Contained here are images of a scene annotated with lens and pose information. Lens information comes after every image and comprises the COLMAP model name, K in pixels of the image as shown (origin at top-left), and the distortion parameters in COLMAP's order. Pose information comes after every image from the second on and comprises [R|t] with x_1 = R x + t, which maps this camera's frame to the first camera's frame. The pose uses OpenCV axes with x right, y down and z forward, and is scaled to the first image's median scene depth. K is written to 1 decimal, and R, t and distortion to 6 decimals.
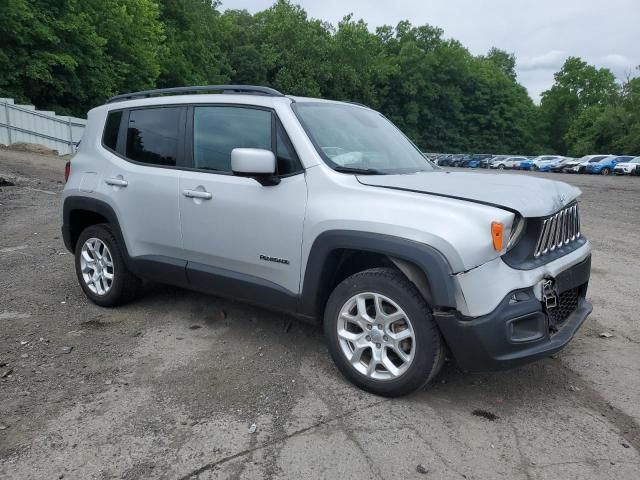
lens RADIAL K [[506.5, 0, 323.4], [0, 506.5, 248.0], [0, 0, 1]] dist [0.007934, 0.009131]
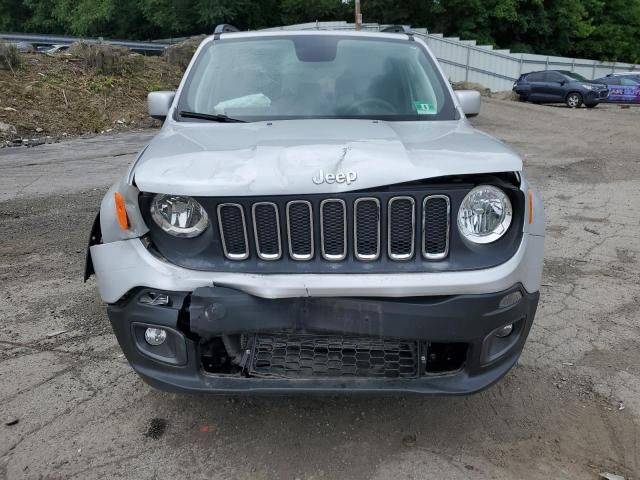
lens RADIAL K [[502.7, 0, 314.8], [0, 502.7, 239.0], [0, 0, 1]] dist [0.012051, 0.012217]
pose [[0.601035, 0.215498, -0.769622, 0.637291], [-0.135963, 0.976496, 0.167244, -0.083195], [0.787573, 0.004121, 0.616208, 0.437265]]
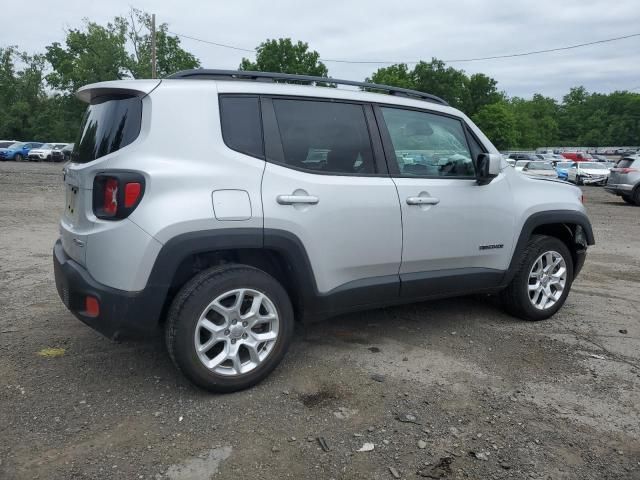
lens RADIAL K [[502.7, 0, 314.8], [0, 502.7, 239.0], [0, 0, 1]] dist [0.012051, 0.012217]
pose [[0.417863, -0.165222, 0.893360, -0.966990], [0.152910, 0.982087, 0.110109, -0.138098], [-0.895550, 0.090593, 0.435642, 0.621697]]
